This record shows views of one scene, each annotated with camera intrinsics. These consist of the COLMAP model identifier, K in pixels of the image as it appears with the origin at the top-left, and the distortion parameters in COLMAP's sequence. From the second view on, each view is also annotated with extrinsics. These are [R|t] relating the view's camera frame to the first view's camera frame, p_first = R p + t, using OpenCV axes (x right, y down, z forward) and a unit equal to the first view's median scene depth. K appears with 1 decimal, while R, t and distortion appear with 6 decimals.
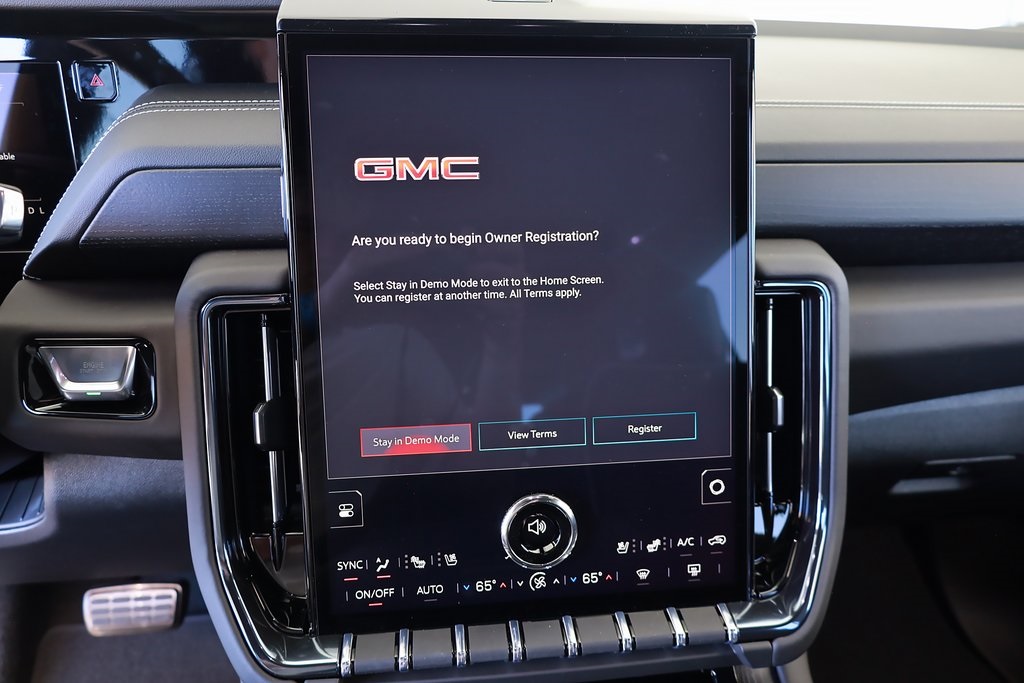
lens RADIAL K [[696.6, 0, 519.1], [0, 696.6, 333.3], [0, 0, 1]] dist [-0.007123, -0.000748]
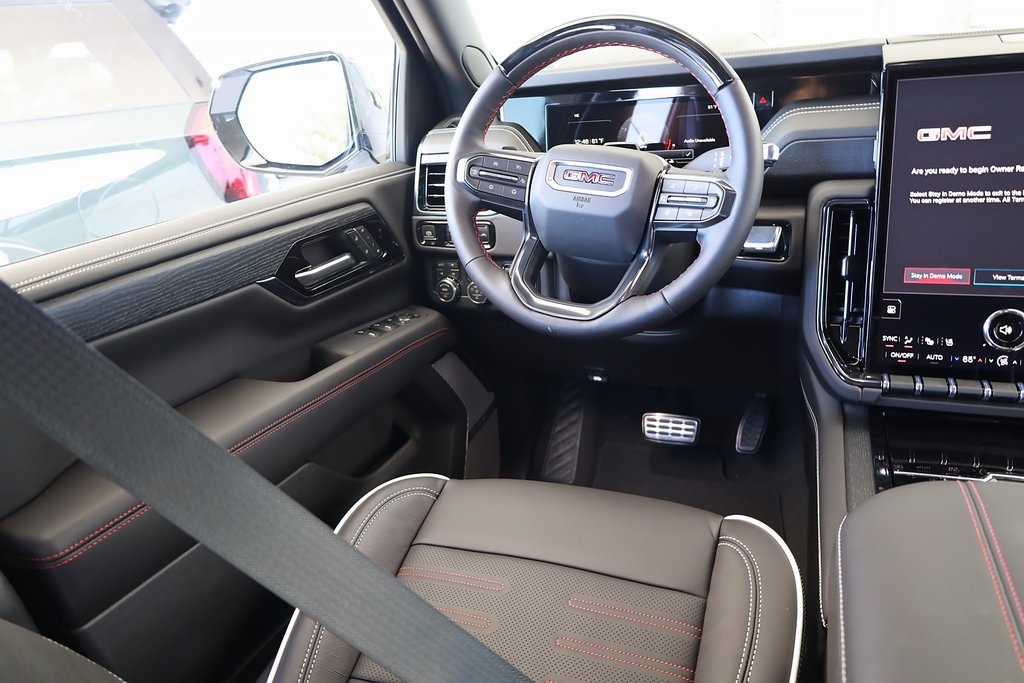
lens RADIAL K [[696.6, 0, 516.0], [0, 696.6, 340.7], [0, 0, 1]] dist [-0.007123, -0.000748]
pose [[0.877812, 0.091509, -0.470183, -0.245944], [-0.101057, 0.994868, 0.004957, 0.435132], [0.468224, 0.043164, 0.882555, -1.209964]]
